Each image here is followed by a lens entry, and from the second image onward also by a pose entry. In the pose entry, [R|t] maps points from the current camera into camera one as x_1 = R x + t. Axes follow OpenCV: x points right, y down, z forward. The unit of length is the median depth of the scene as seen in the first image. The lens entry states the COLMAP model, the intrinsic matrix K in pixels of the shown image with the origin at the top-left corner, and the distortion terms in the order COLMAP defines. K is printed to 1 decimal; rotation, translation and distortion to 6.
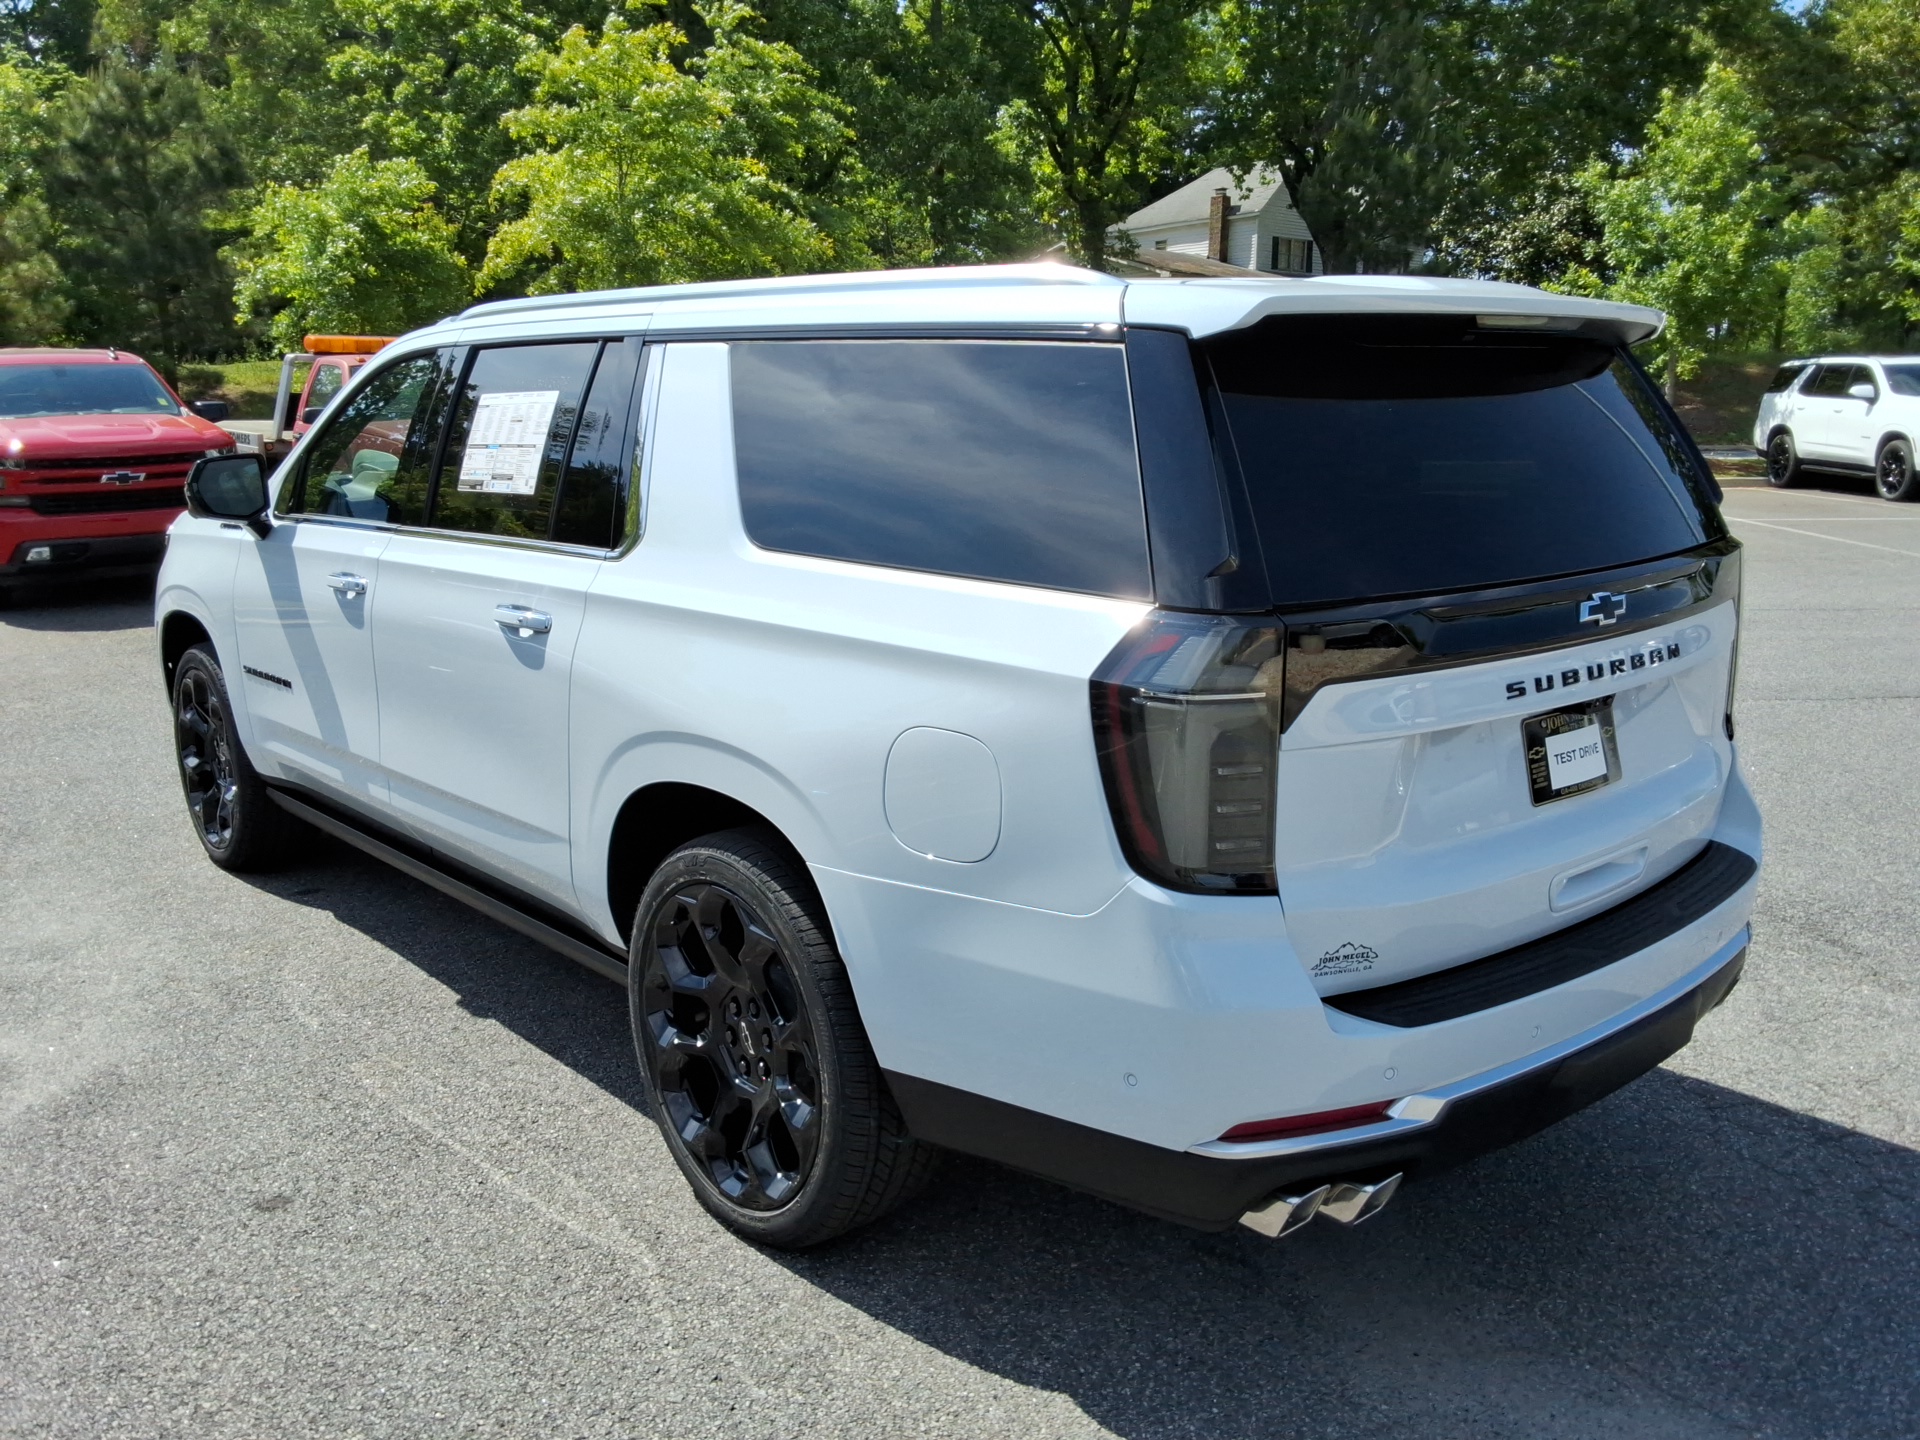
lens RADIAL K [[1540.8, 0, 972.3], [0, 1540.8, 711.3], [0, 0, 1]] dist [0.113770, -0.176748]
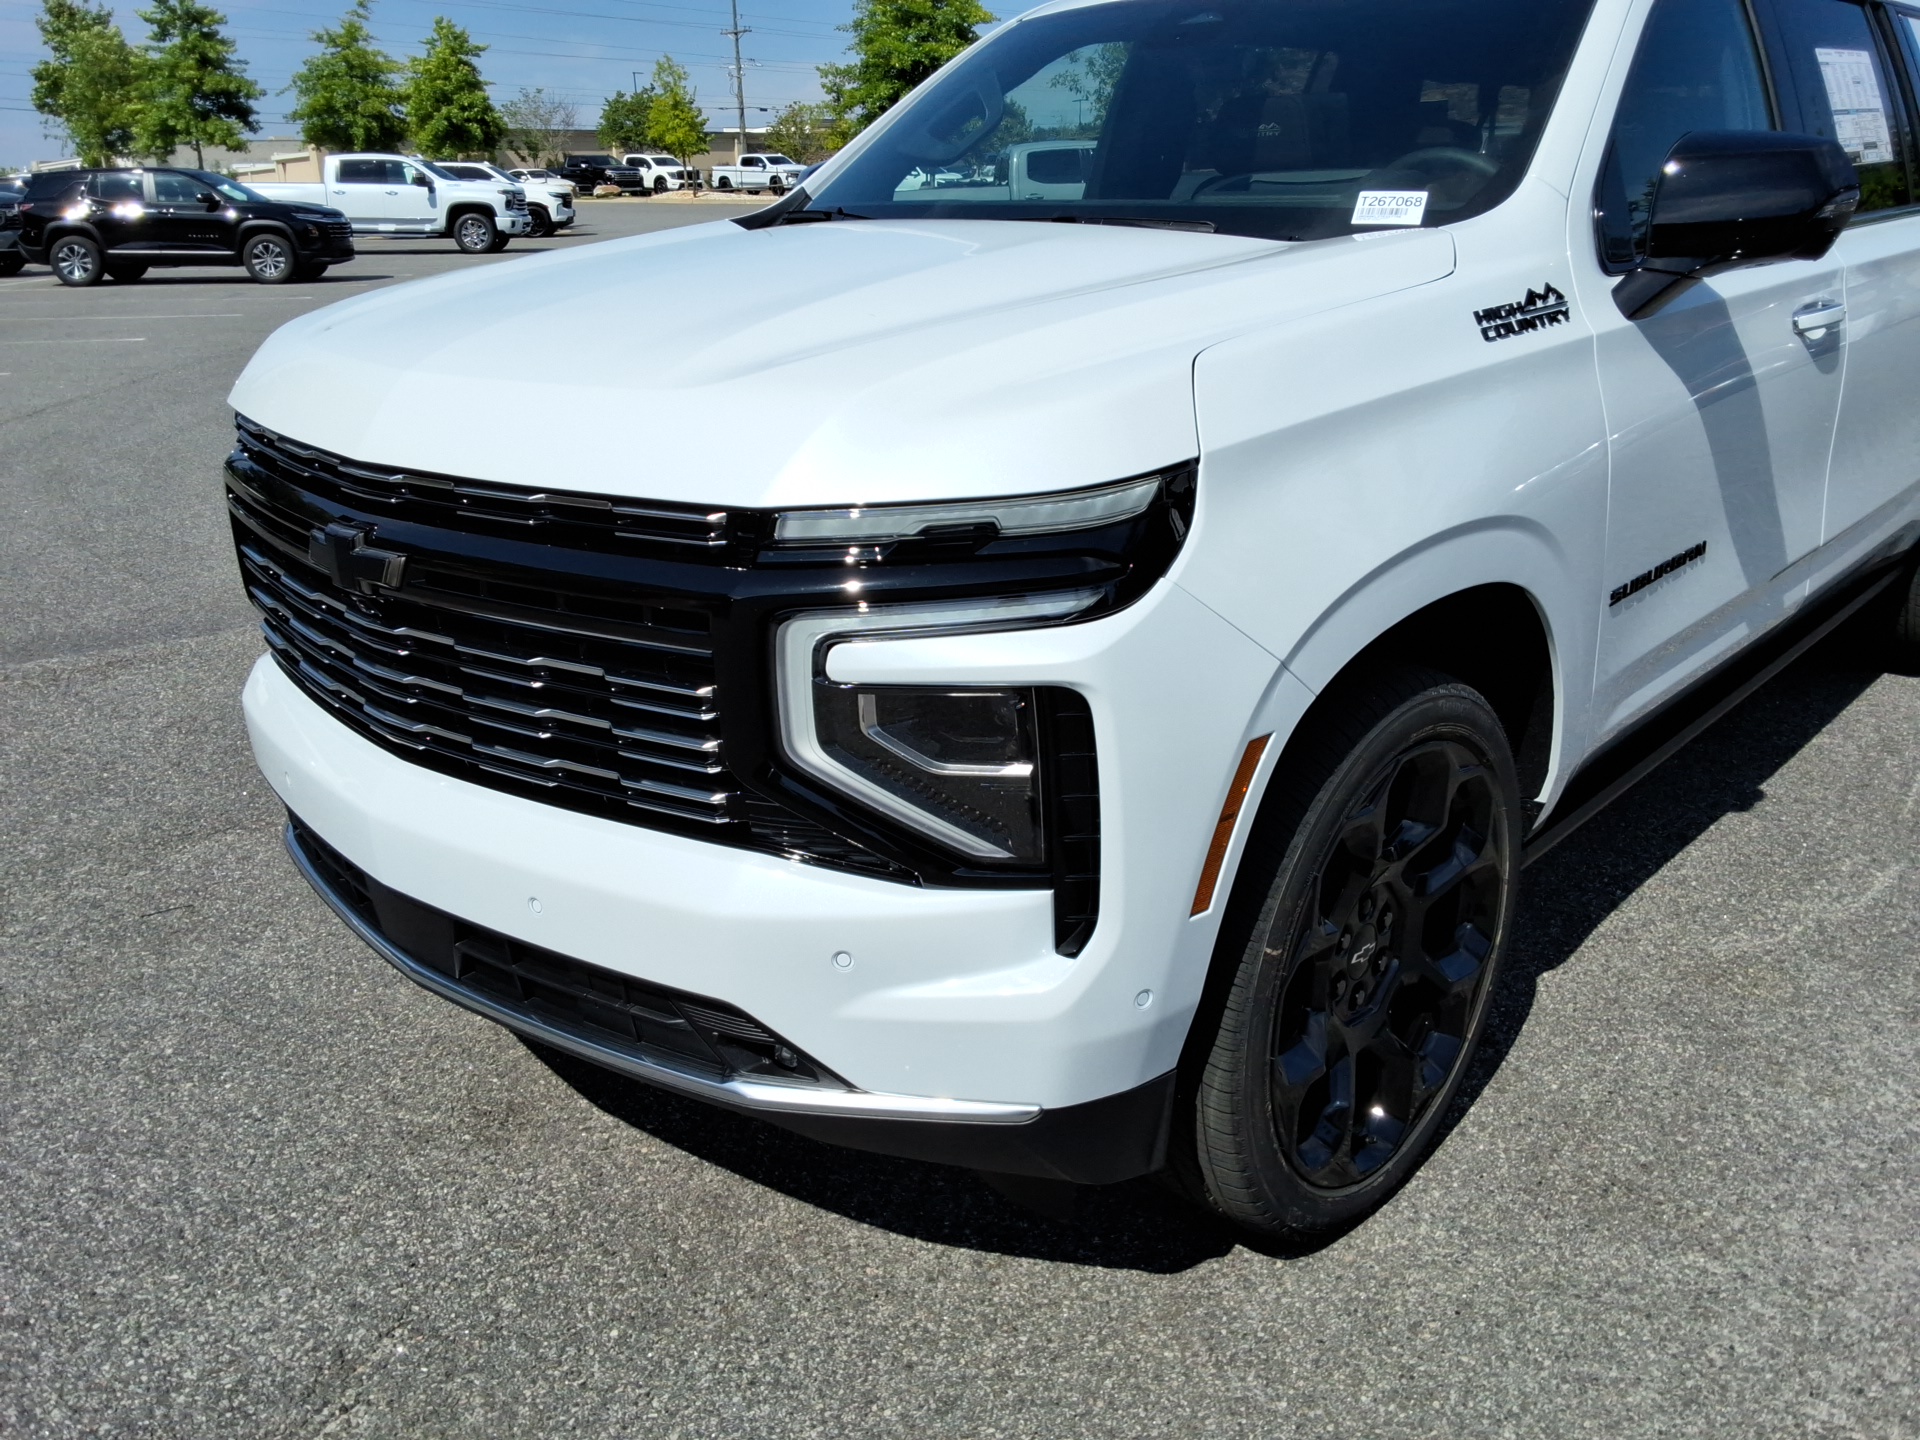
lens RADIAL K [[1540.8, 0, 972.3], [0, 1540.8, 711.3], [0, 0, 1]] dist [0.113770, -0.176748]
pose [[-0.105564, -0.317420, 0.942391, -0.977141], [0.220013, 0.916745, 0.333427, -0.215320], [-0.969768, 0.242536, -0.026939, 1.299696]]
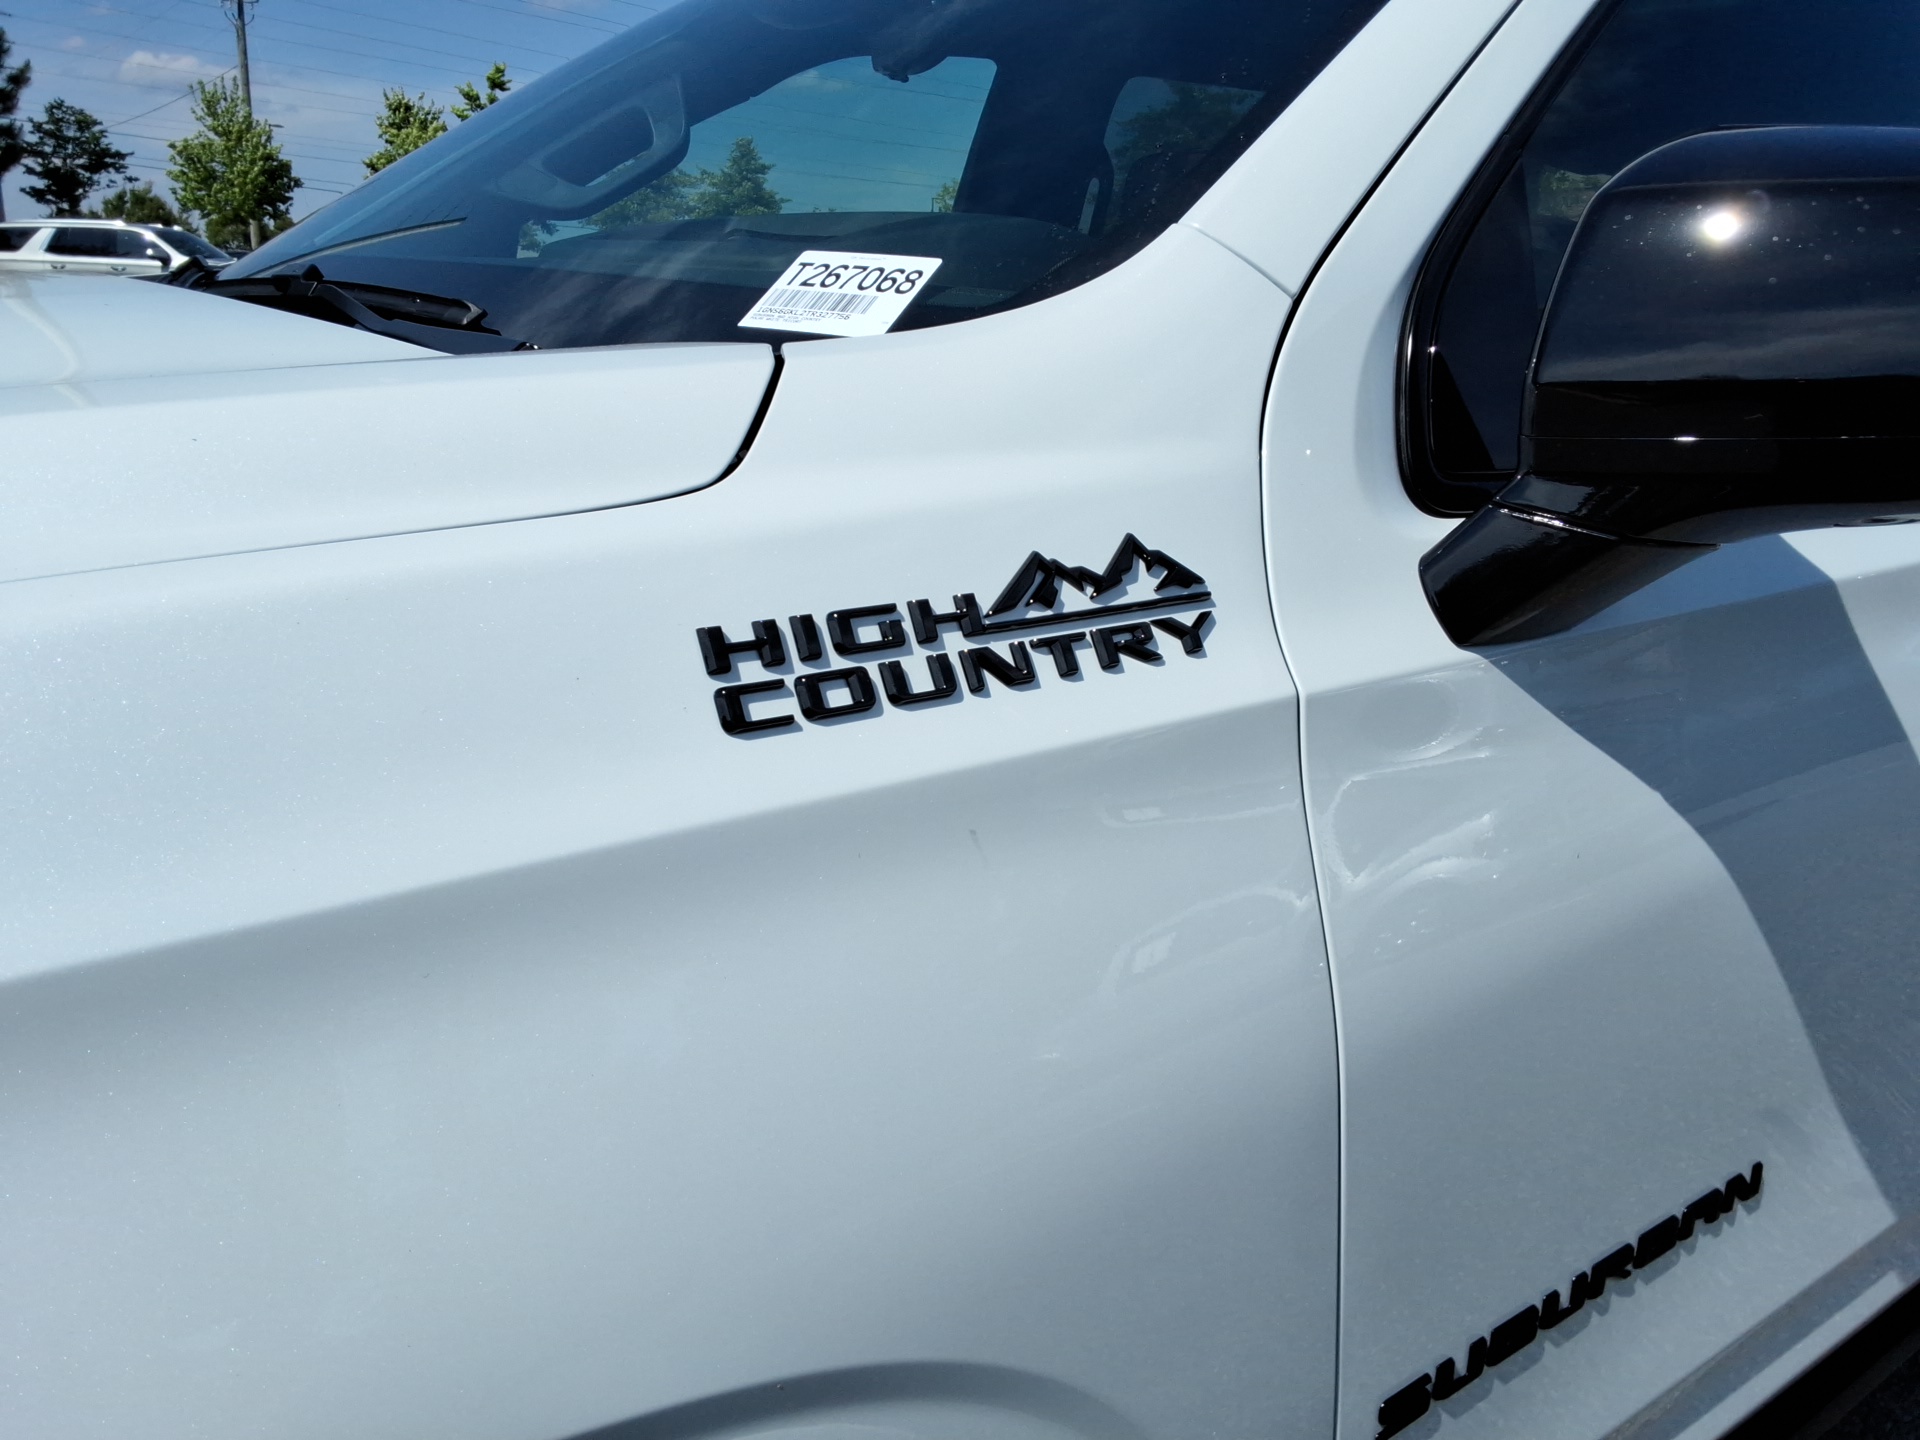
lens RADIAL K [[1536.5, 0, 978.4], [0, 1536.5, 706.3], [0, 0, 1]] dist [0.131052, -0.186679]
pose [[0.066289, -0.243321, 0.967678, -0.654036], [0.161727, 0.959607, 0.230213, -0.158266], [-0.984607, 0.141239, 0.102962, 1.085071]]
